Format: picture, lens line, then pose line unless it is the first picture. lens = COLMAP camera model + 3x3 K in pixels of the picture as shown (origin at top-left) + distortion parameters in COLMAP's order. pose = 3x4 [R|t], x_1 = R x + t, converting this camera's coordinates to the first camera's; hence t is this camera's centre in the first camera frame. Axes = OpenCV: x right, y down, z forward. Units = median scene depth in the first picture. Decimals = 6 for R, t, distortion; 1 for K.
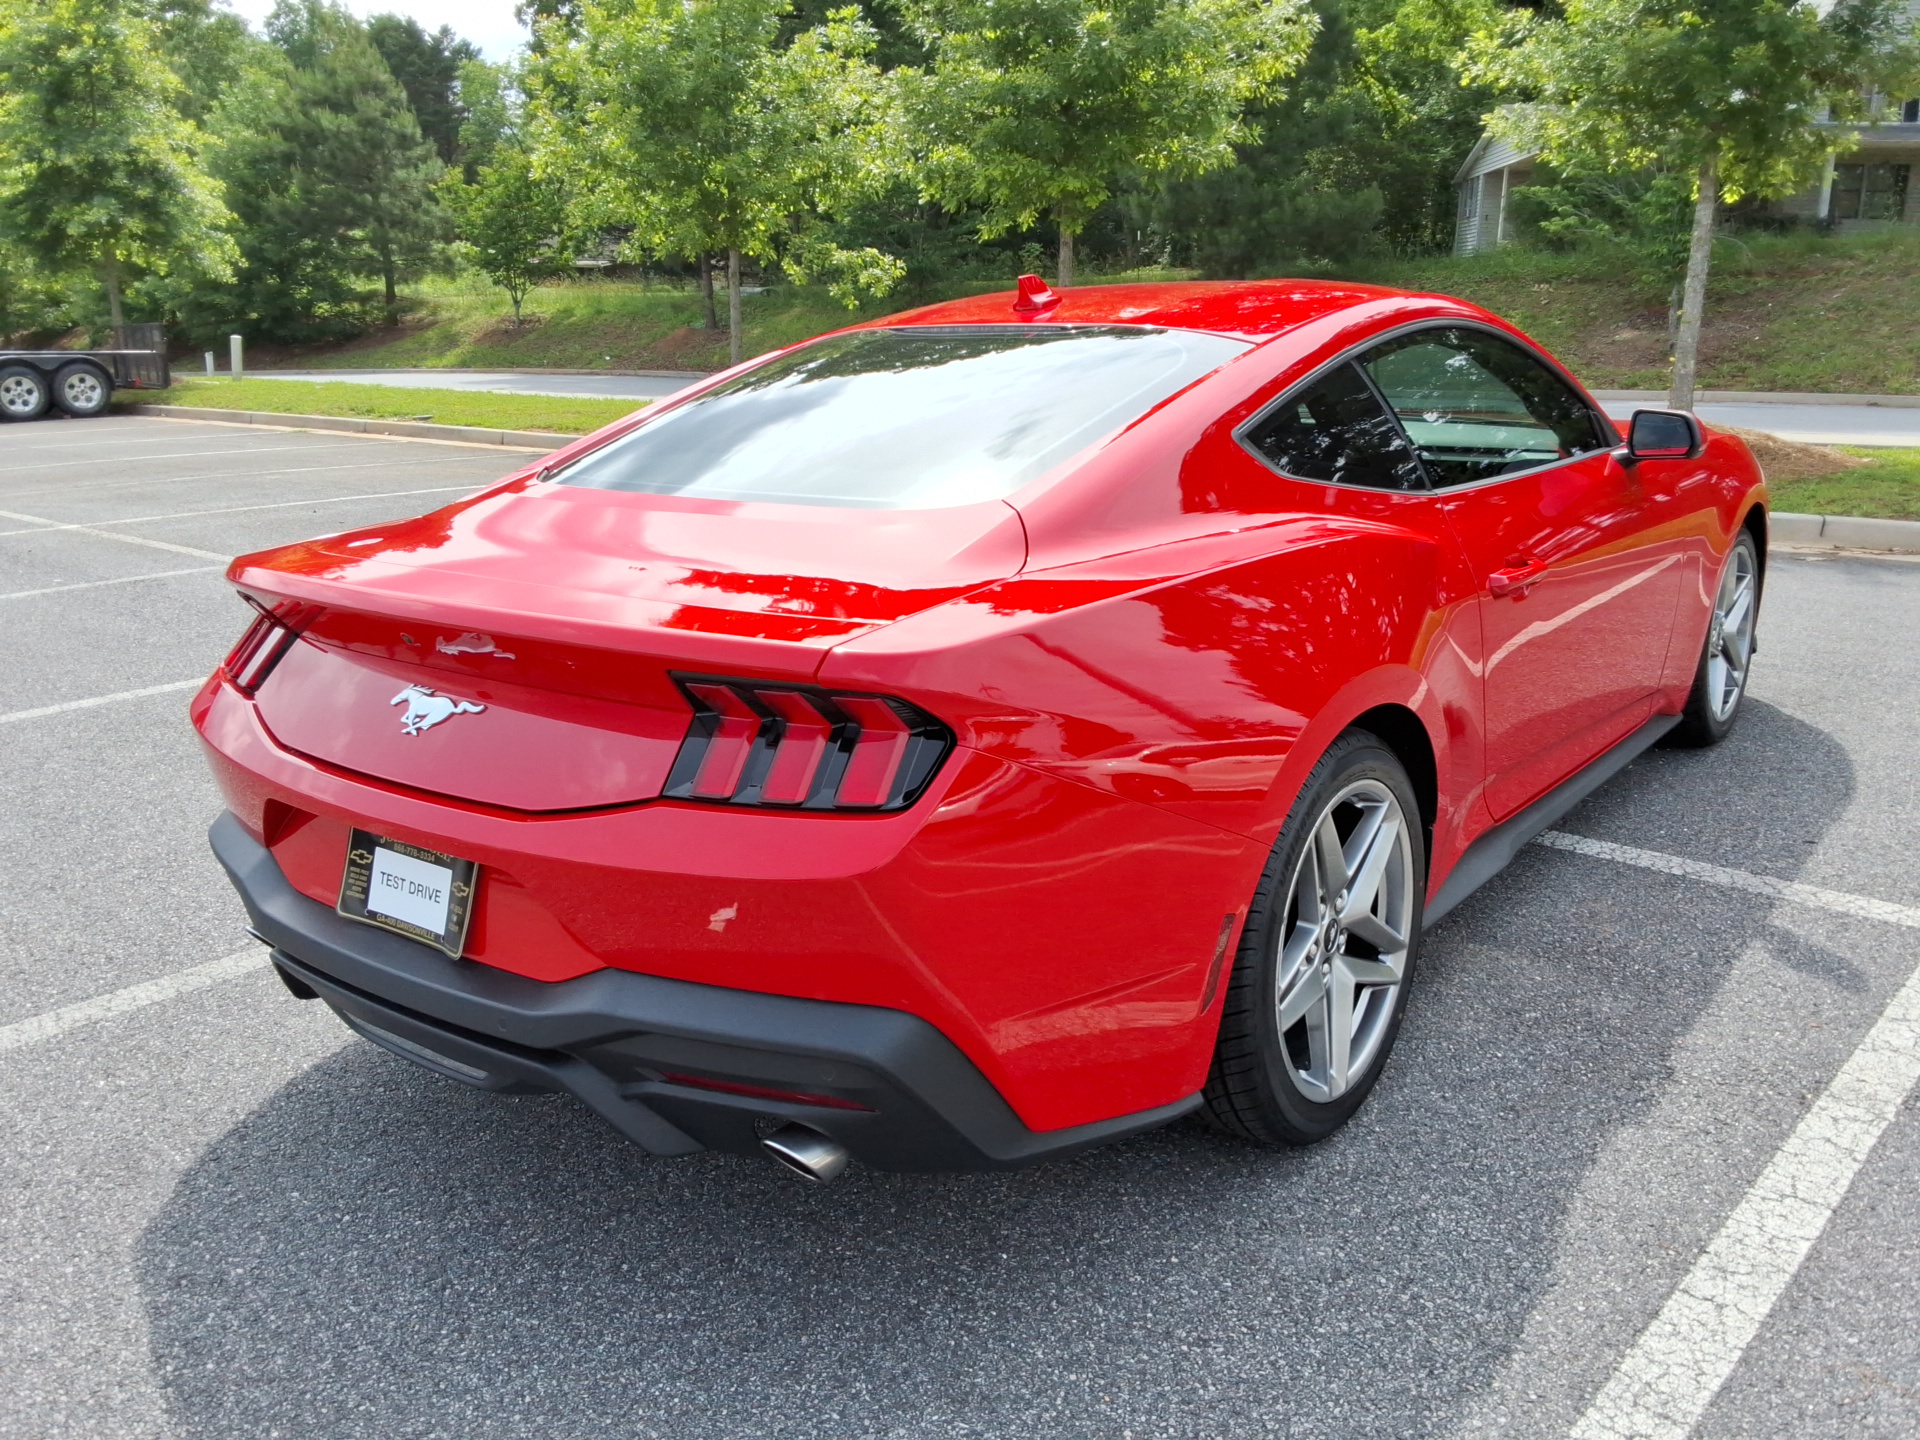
lens RADIAL K [[1541.1, 0, 978.6], [0, 1541.1, 701.5], [0, 0, 1]] dist [0.125008, -0.205208]
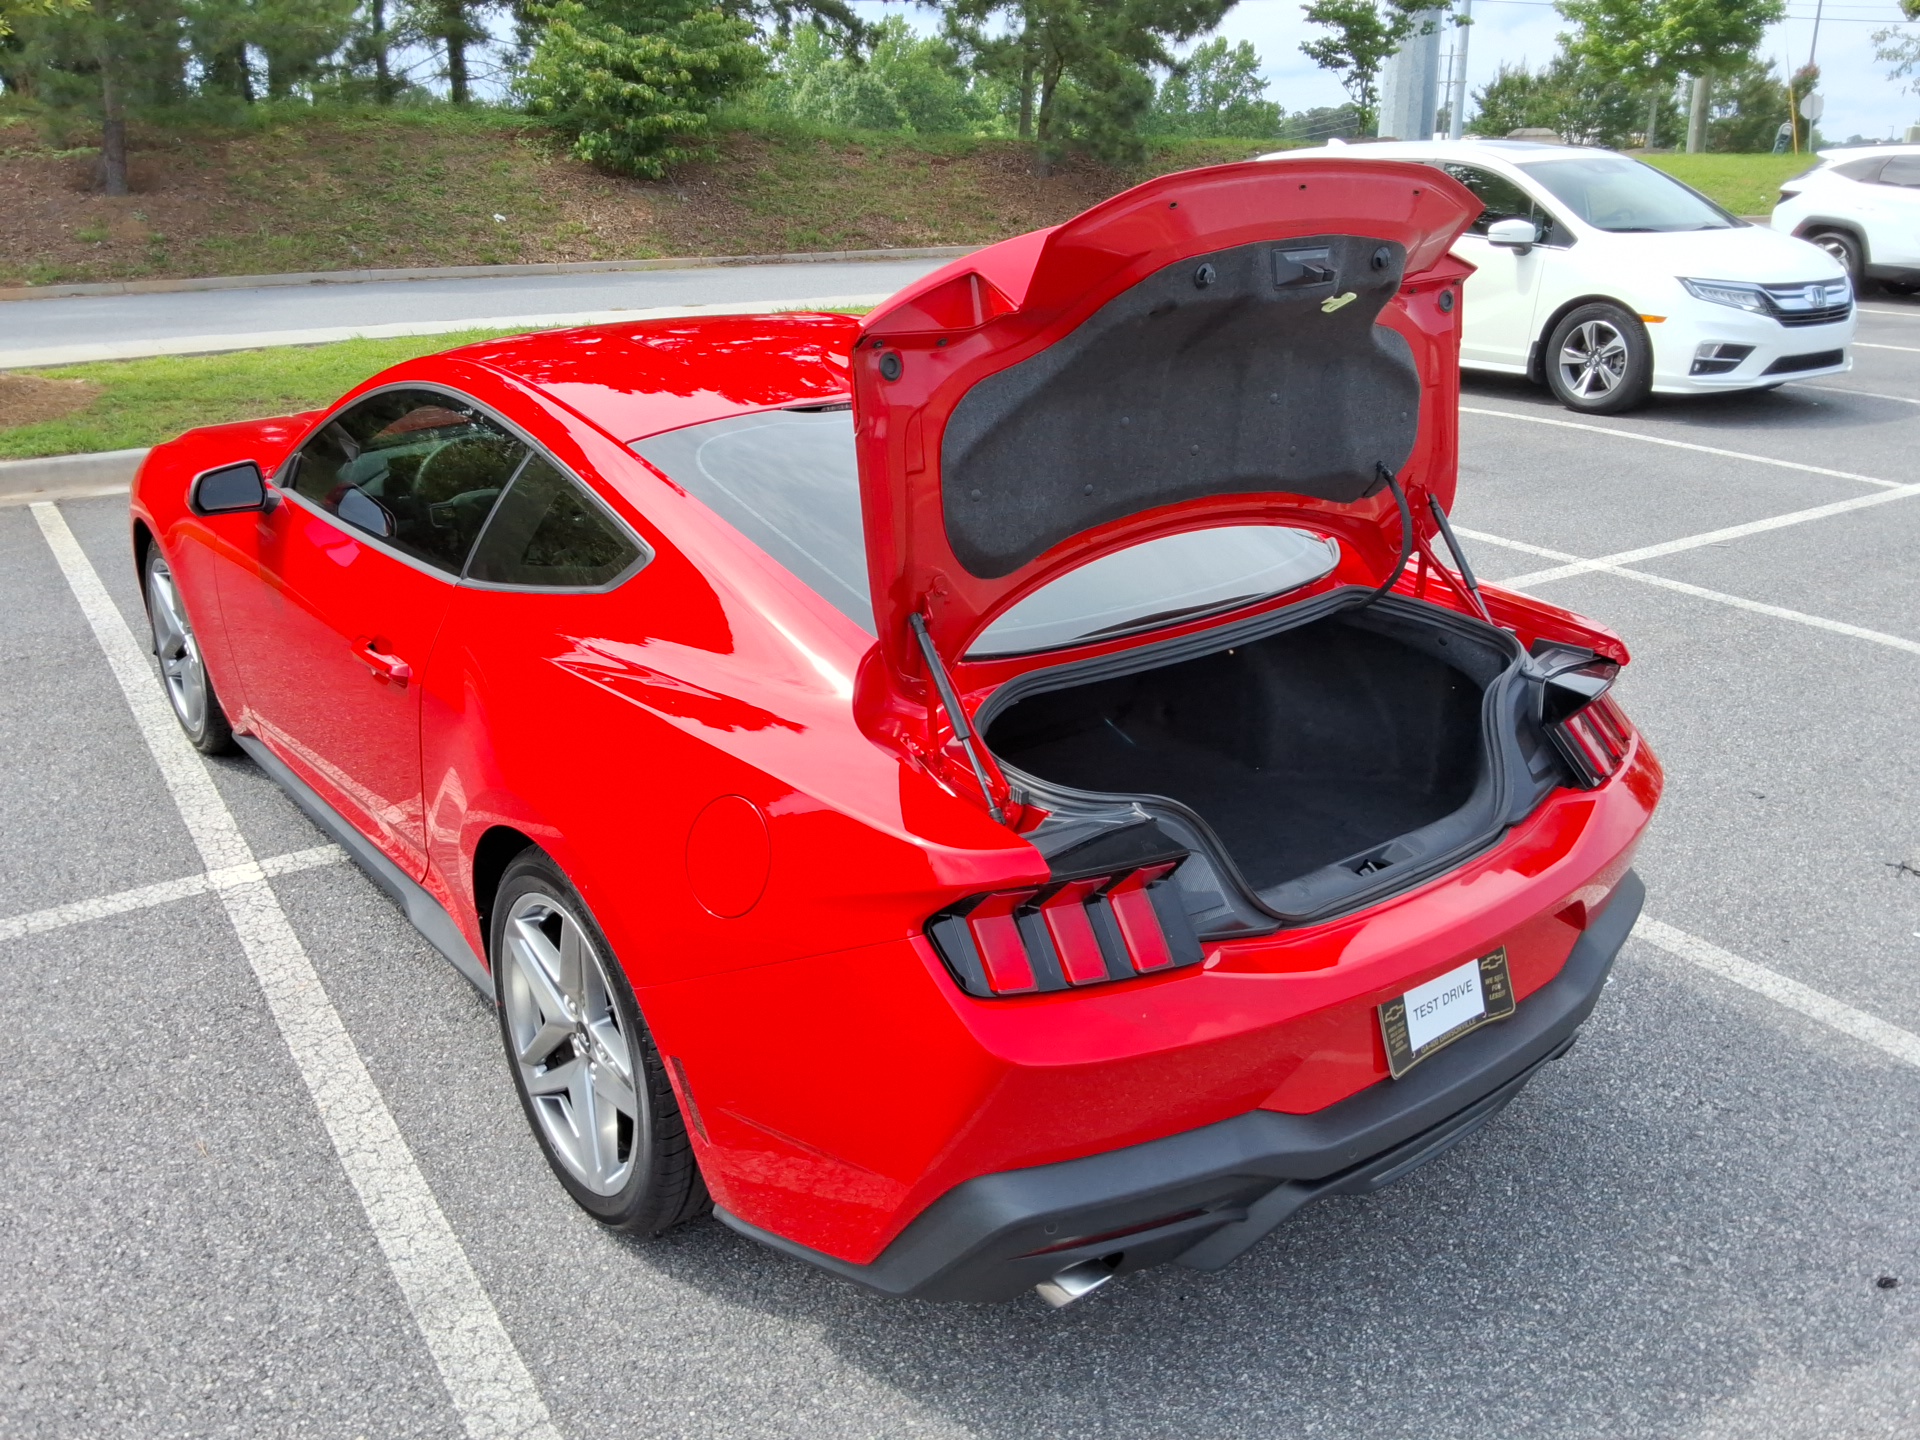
lens RADIAL K [[1546.0, 0, 979.3], [0, 1546.0, 698.1], [0, 0, 1]] dist [0.121677, -0.204786]
pose [[0.238600, -0.312664, 0.919408, -1.308258], [0.235405, 0.937137, 0.257603, -0.409816], [-0.942154, 0.154969, 0.297204, 0.913672]]
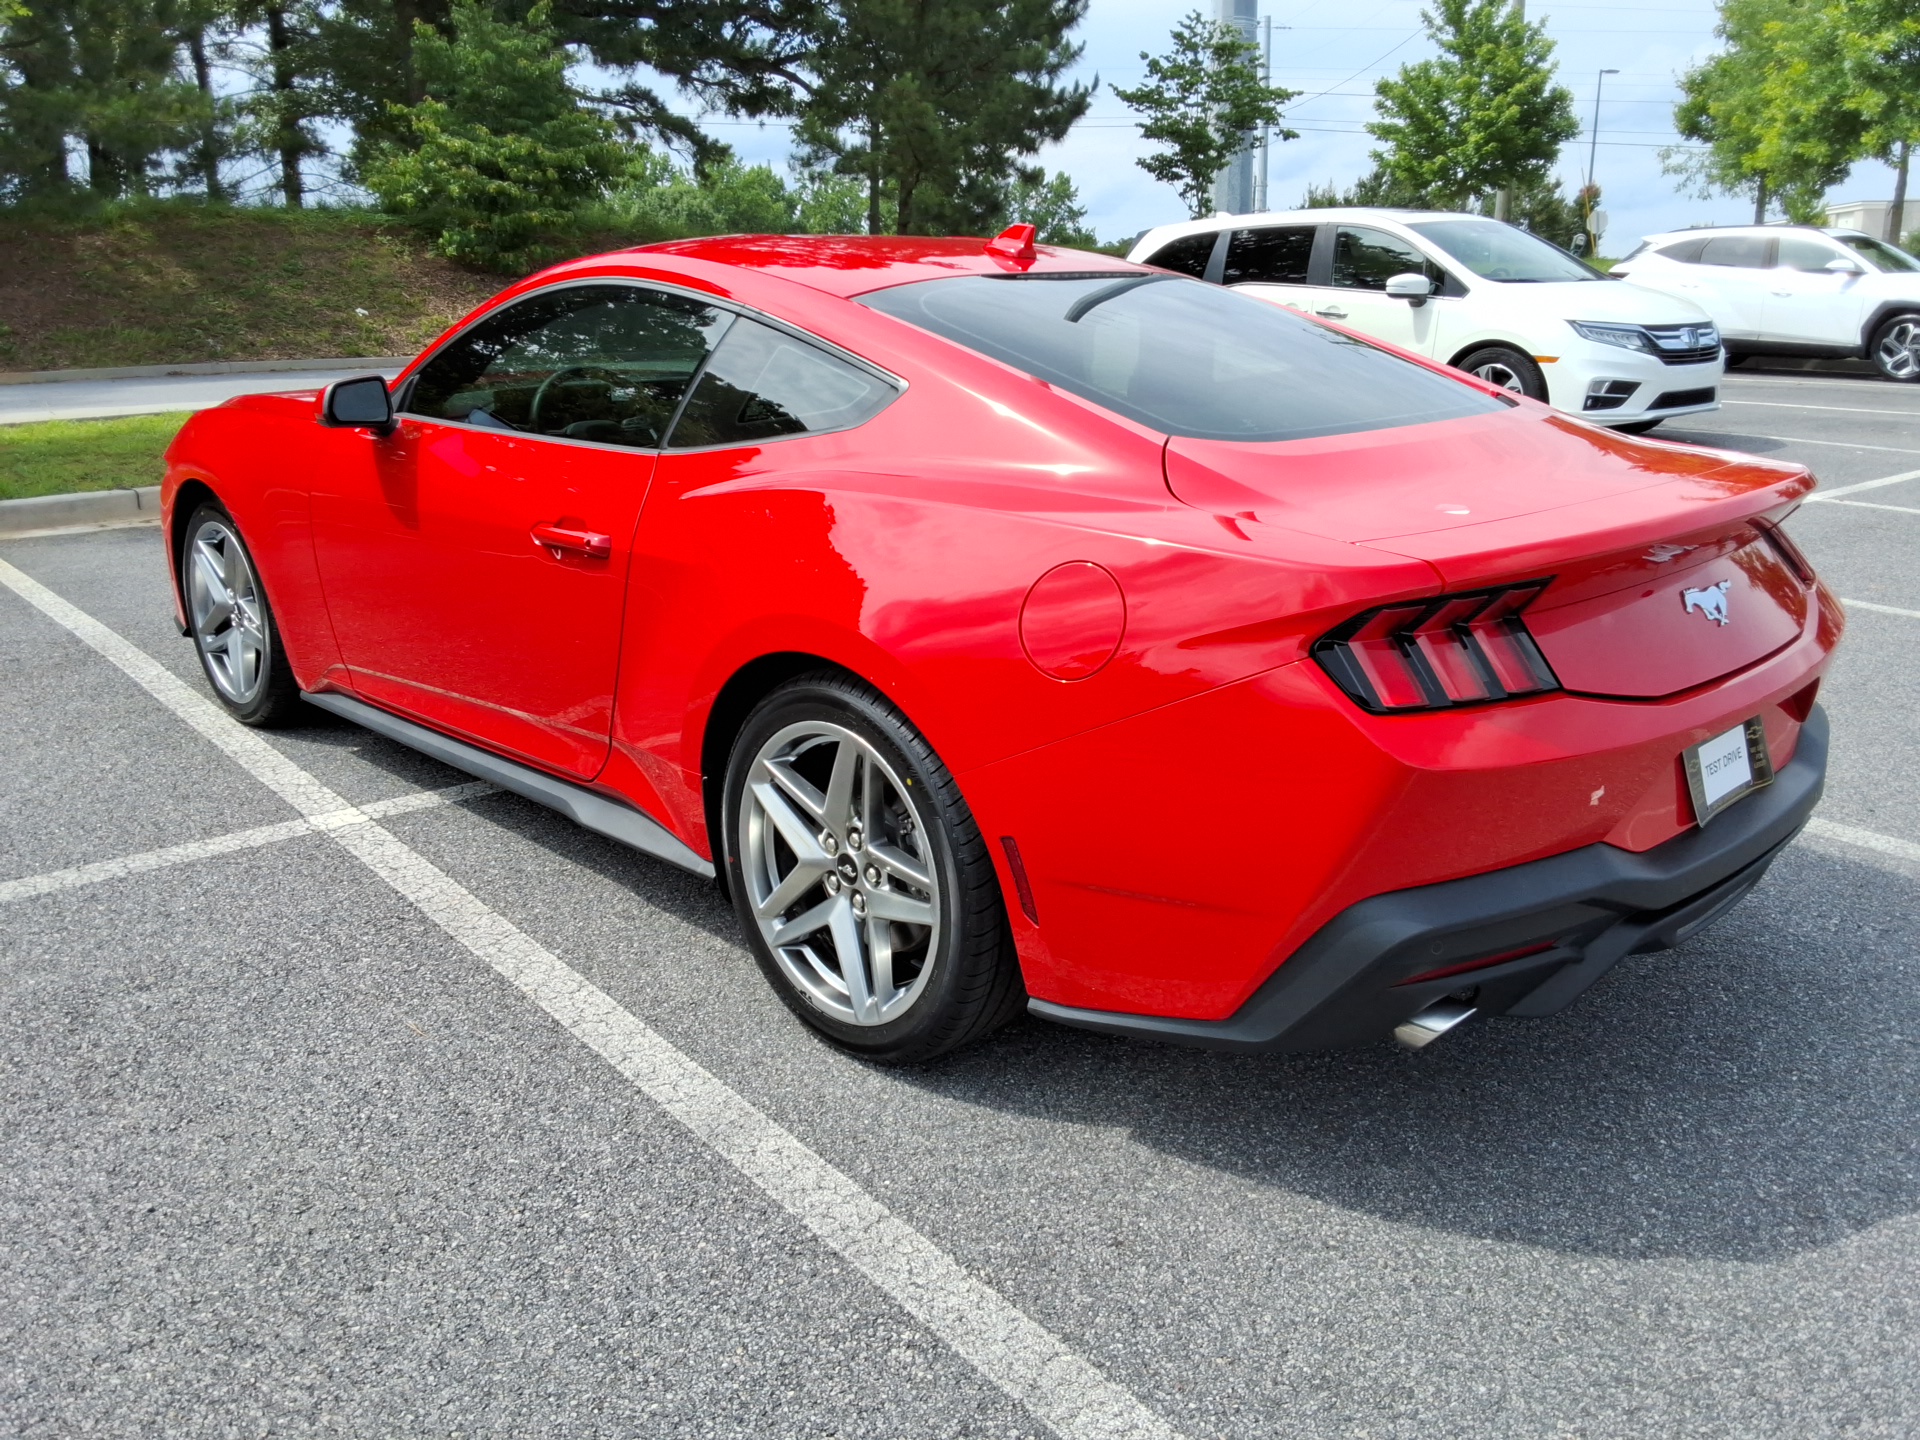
lens RADIAL K [[1541.1, 0, 978.6], [0, 1541.1, 701.5], [0, 0, 1]] dist [0.125008, -0.205208]
pose [[0.130860, -0.251712, 0.958914, -1.441514], [0.243135, 0.945842, 0.215101, -0.281995], [-0.961125, 0.204997, 0.184973, 1.247475]]
